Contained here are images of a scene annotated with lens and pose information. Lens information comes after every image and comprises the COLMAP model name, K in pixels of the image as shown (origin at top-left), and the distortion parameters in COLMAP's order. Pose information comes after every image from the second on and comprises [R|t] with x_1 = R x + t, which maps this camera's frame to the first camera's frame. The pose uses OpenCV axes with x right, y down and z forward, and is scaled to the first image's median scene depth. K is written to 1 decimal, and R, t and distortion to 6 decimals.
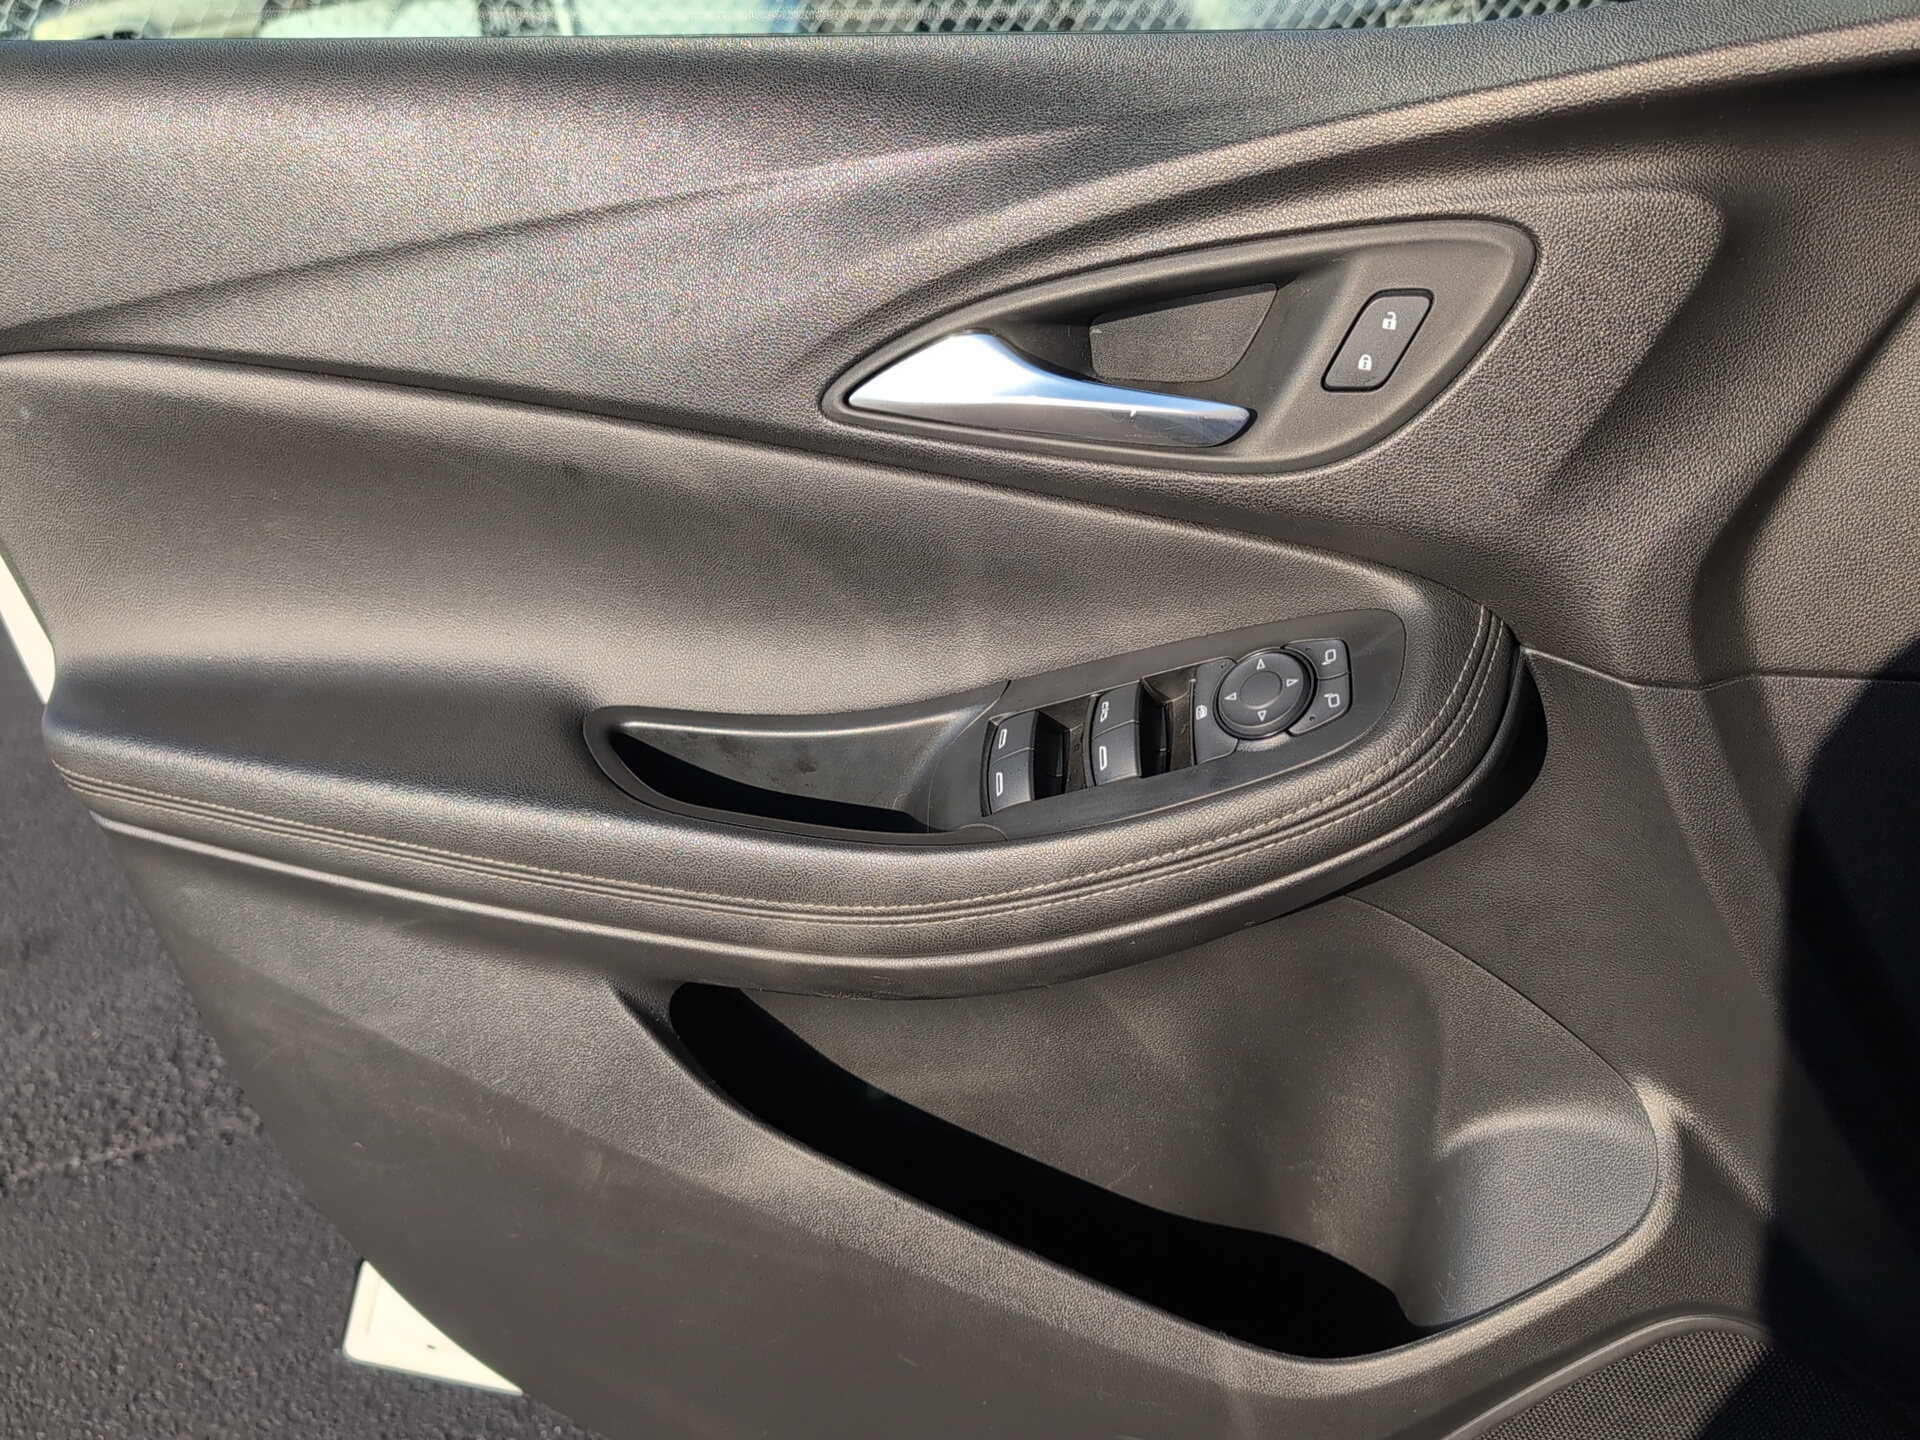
lens RADIAL K [[1593.8, 0, 897.4], [0, 1593.8, 722.0], [0, 0, 1]] dist [0.066331, -0.211573]
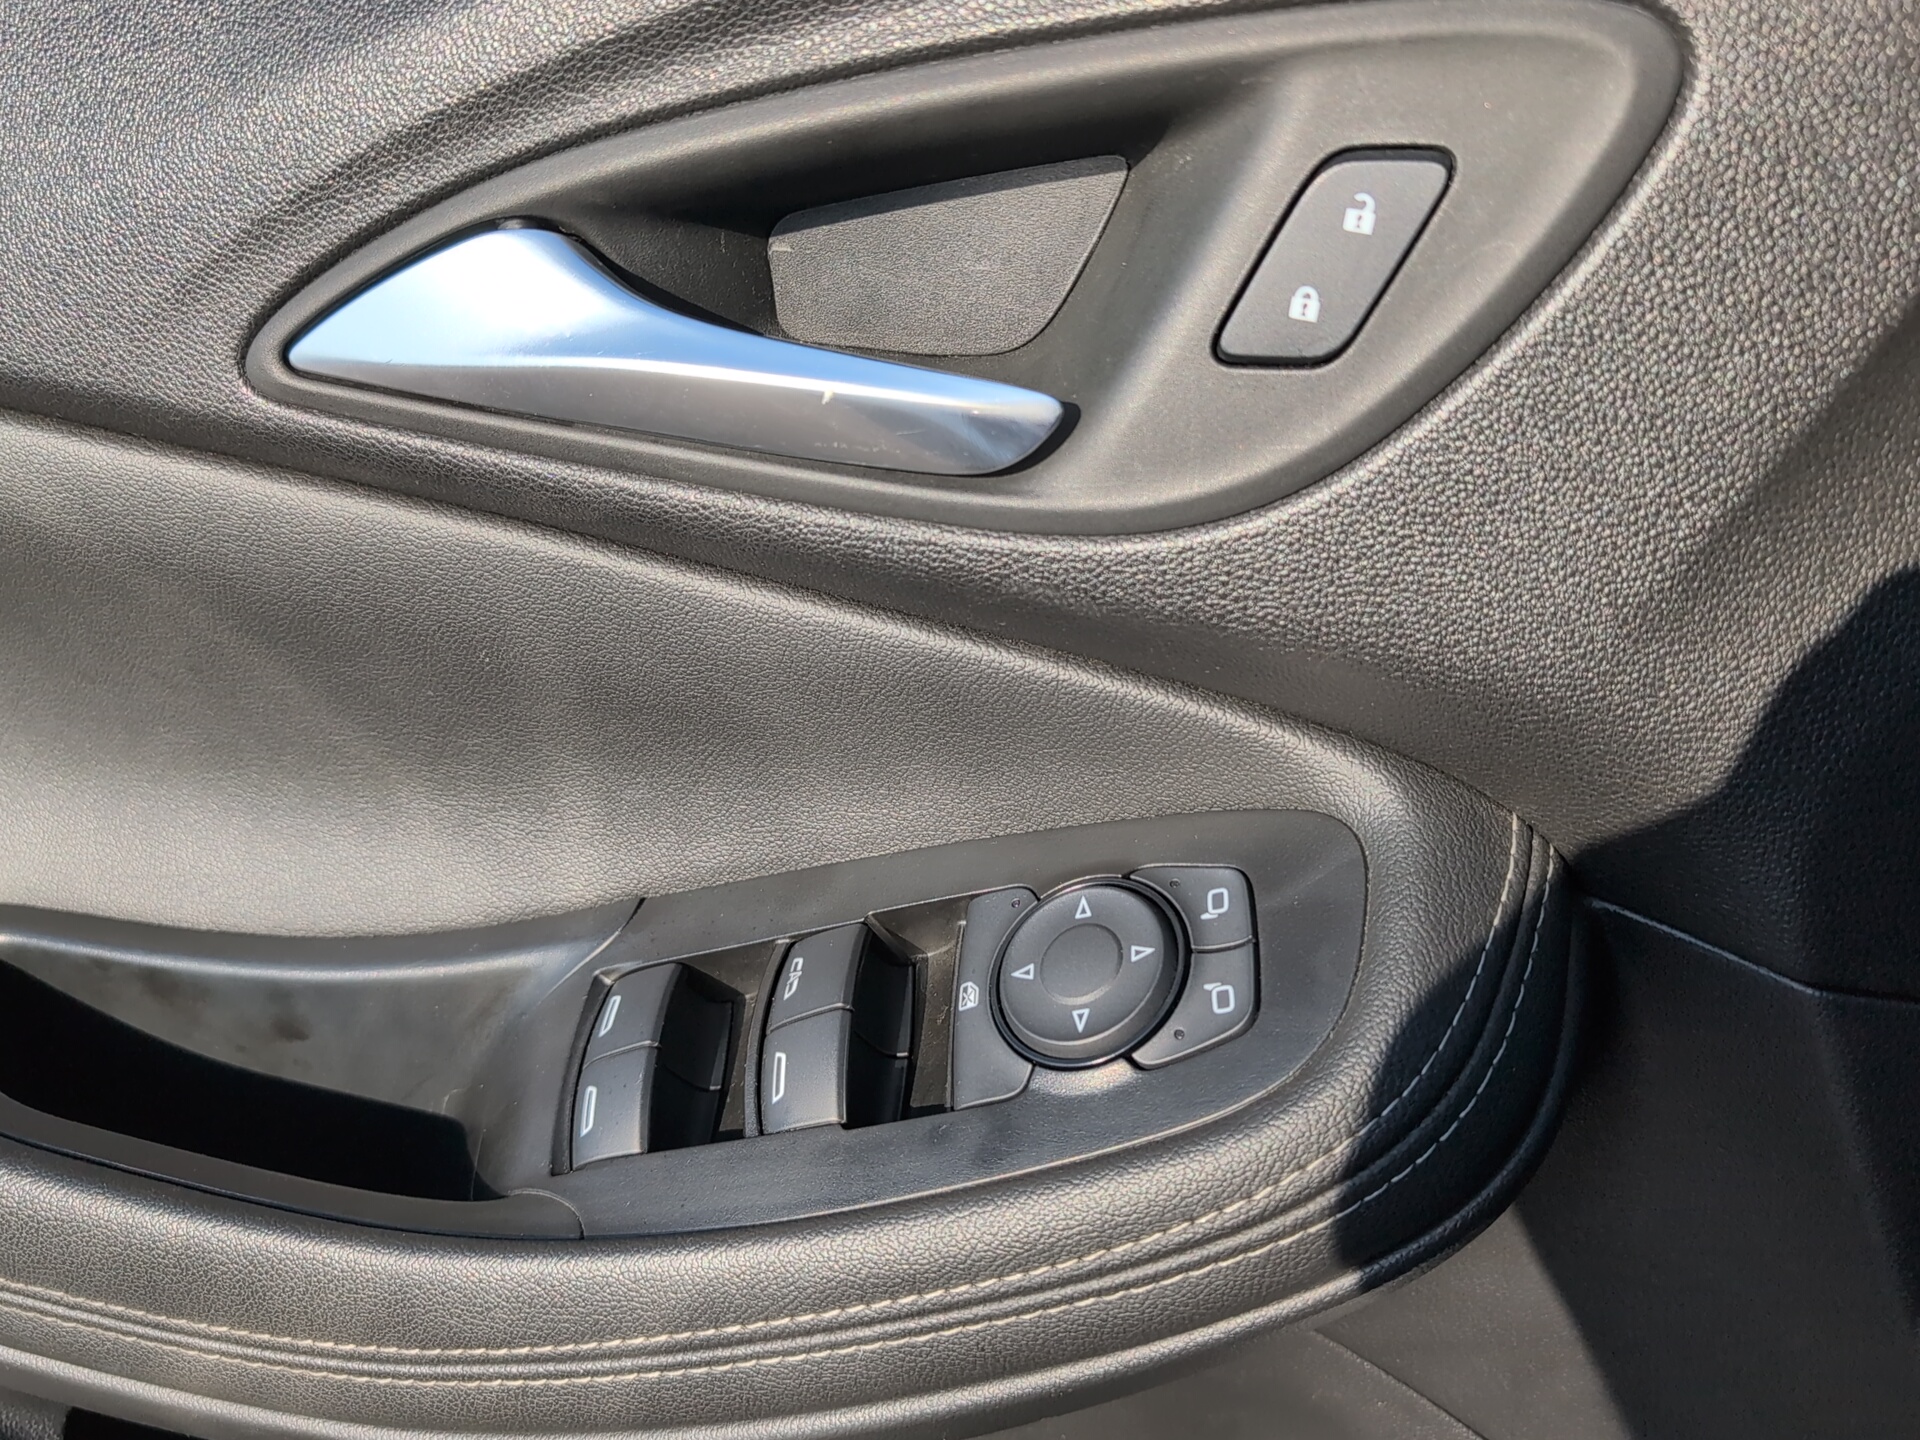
lens RADIAL K [[1593.8, 0, 897.4], [0, 1593.8, 722.0], [0, 0, 1]] dist [0.066331, -0.211573]
pose [[0.997032, 0.037381, 0.067302, 0.134677], [-0.033567, 0.997813, -0.056936, -0.066215], [-0.069283, 0.054508, 0.996107, 0.504572]]
